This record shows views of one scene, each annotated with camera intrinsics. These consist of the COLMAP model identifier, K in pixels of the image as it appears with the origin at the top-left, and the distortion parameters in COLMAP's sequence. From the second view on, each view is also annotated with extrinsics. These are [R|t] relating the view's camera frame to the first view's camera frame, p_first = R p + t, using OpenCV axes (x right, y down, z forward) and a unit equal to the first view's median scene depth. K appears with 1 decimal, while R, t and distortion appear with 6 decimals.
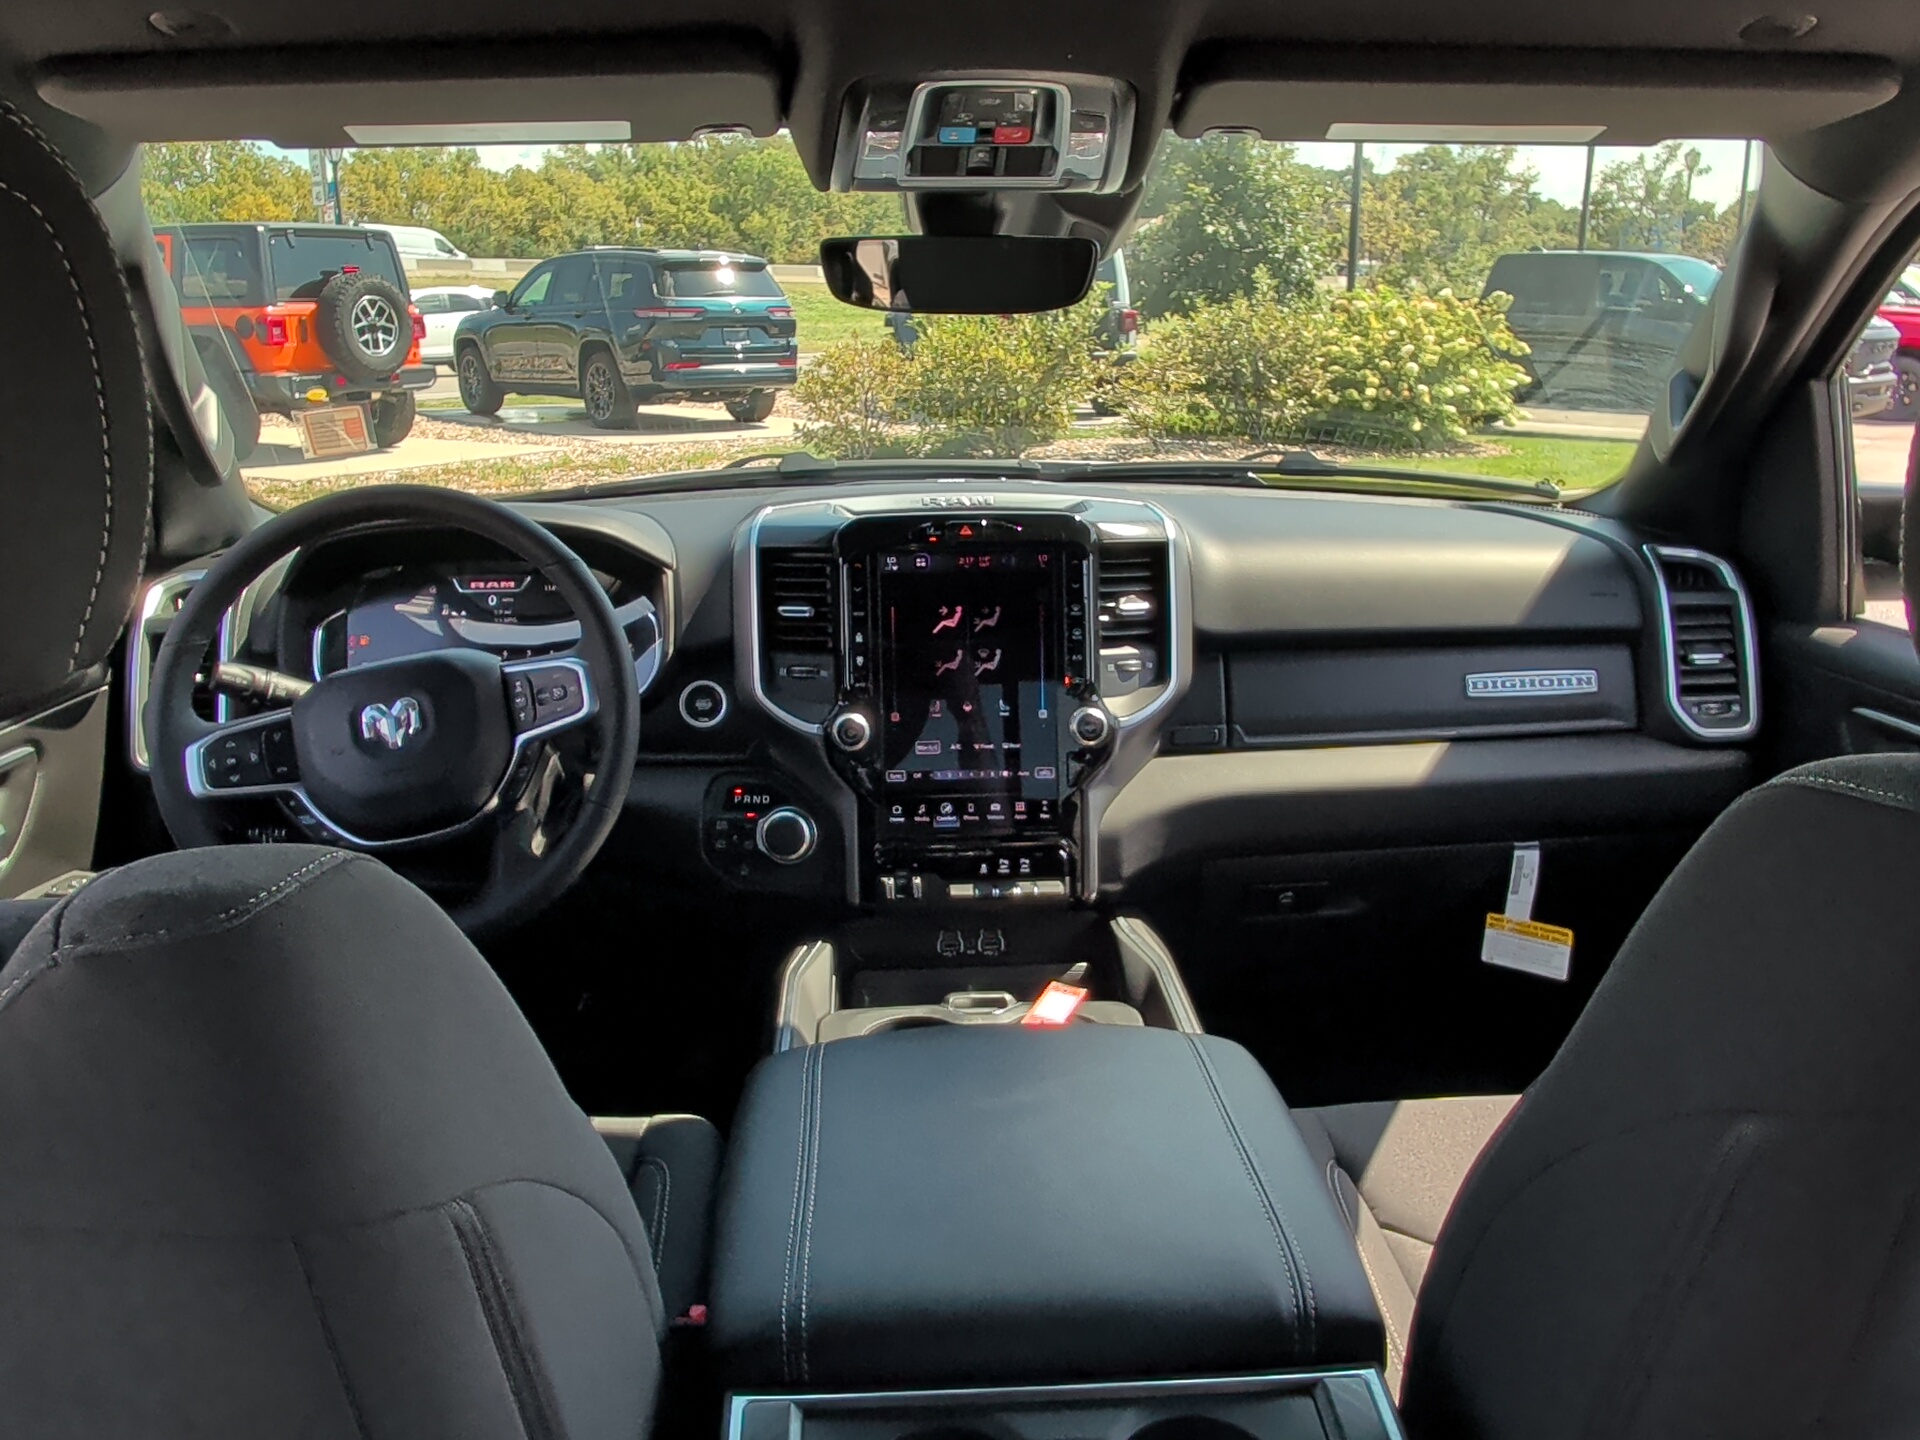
lens RADIAL K [[1564.9, 0, 961.8], [0, 1564.9, 735.3], [0, 0, 1]] dist [0.007014, -0.001075]
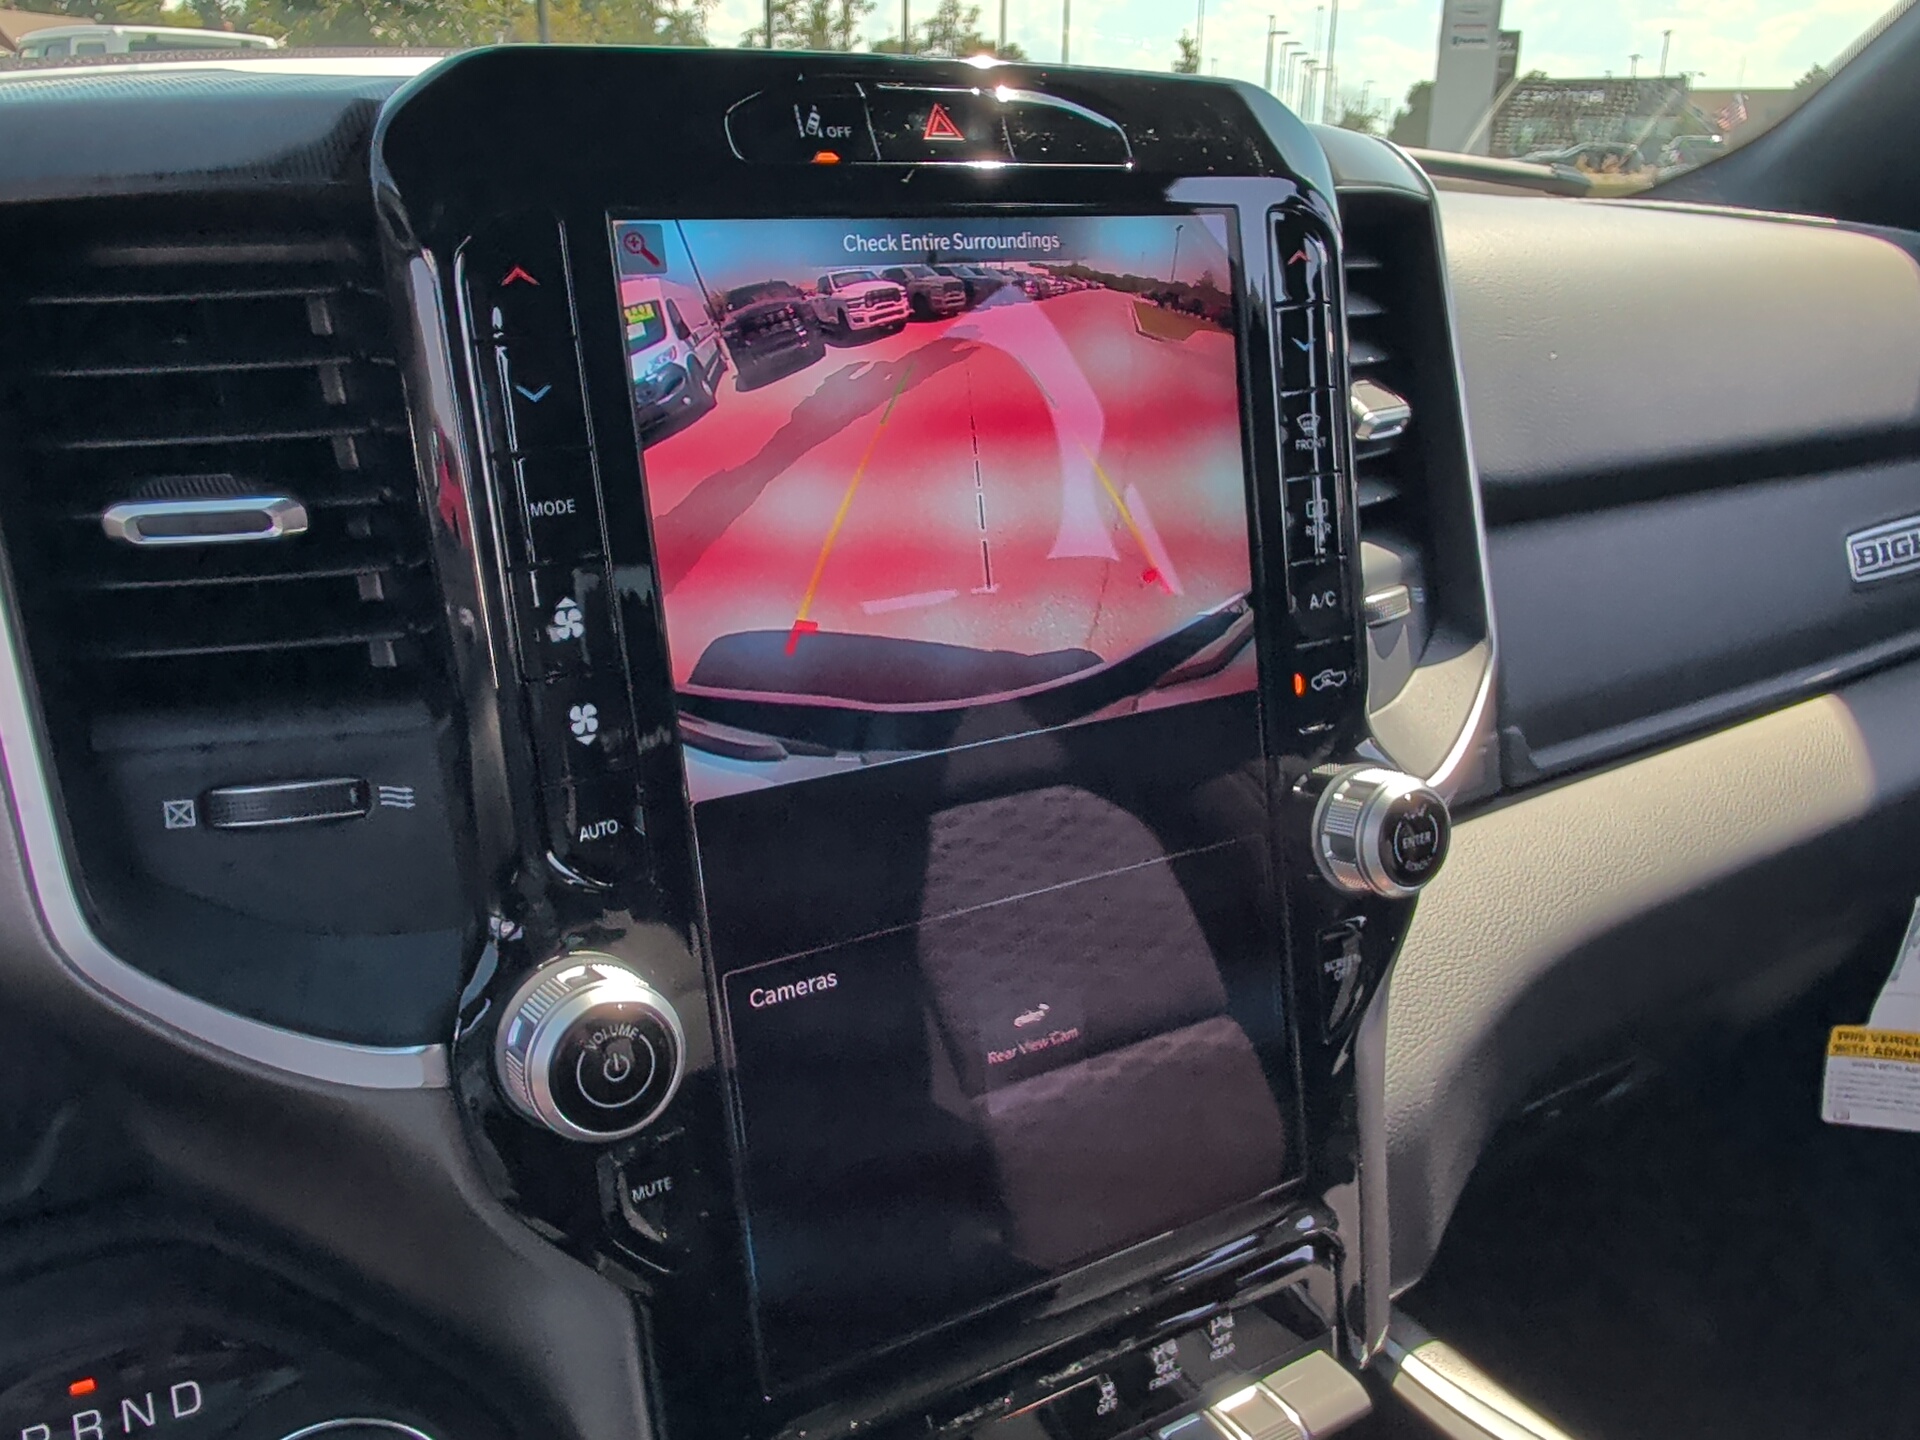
lens RADIAL K [[1564.9, 0, 965.9], [0, 1564.9, 721.9], [0, 0, 1]] dist [0.007014, -0.001075]
pose [[0.875754, -0.142626, 0.461207, -0.110032], [0.105037, 0.988768, 0.106323, -0.060101], [-0.471191, -0.044669, 0.880899, 0.722030]]
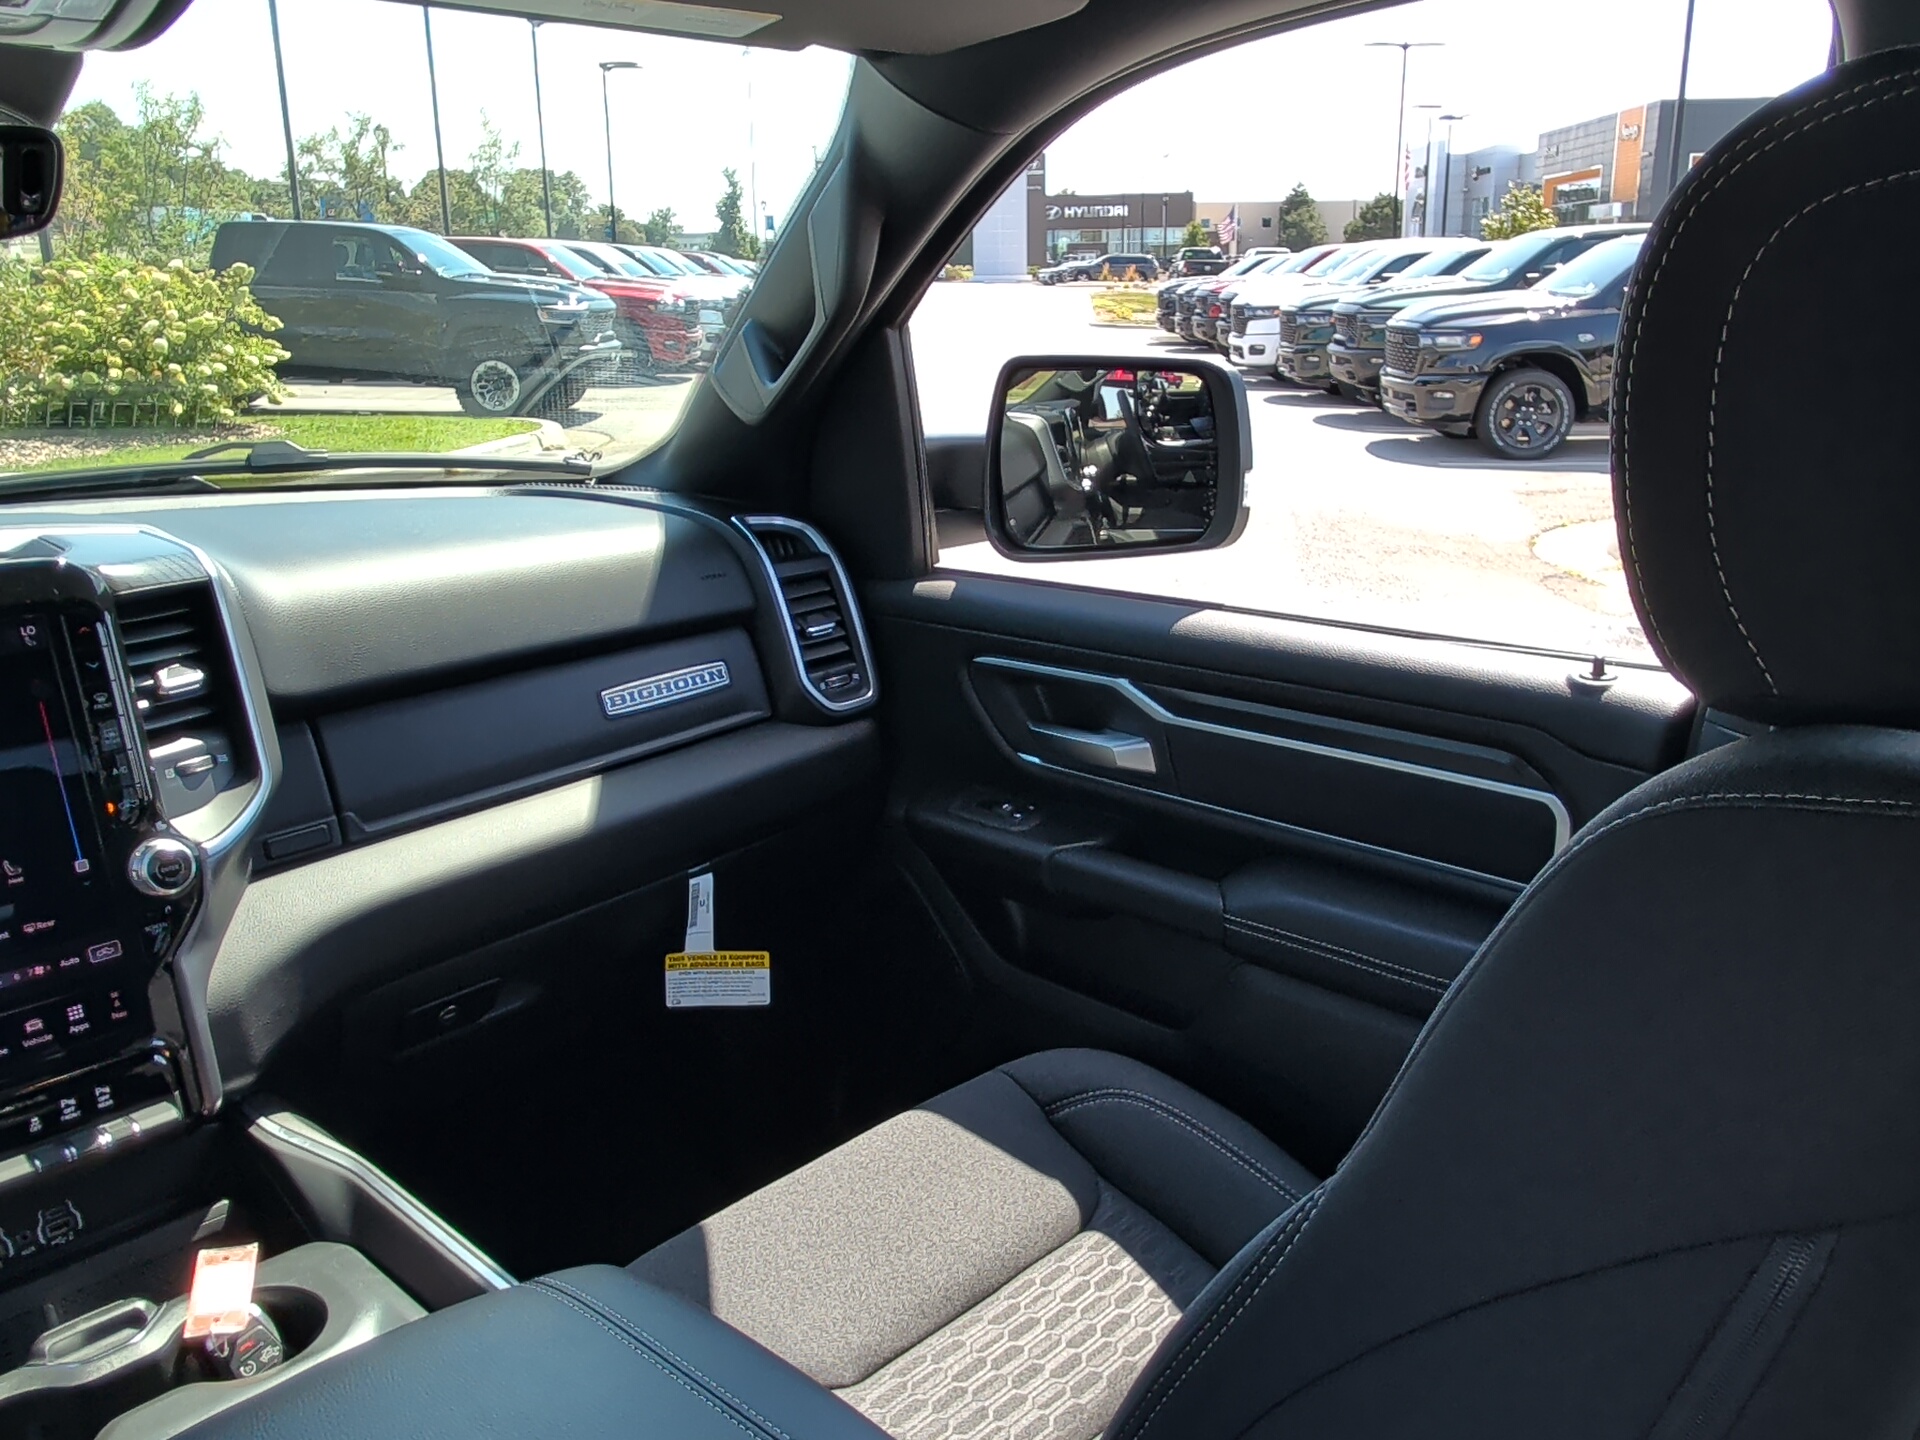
lens RADIAL K [[1564.9, 0, 953.1], [0, 1564.9, 737.8], [0, 0, 1]] dist [0.007014, -0.001075]
pose [[0.732702, -0.194271, 0.652232, -0.091739], [0.183293, 0.979308, 0.085786, -0.051460], [-0.655402, 0.056694, 0.753149, 0.245015]]
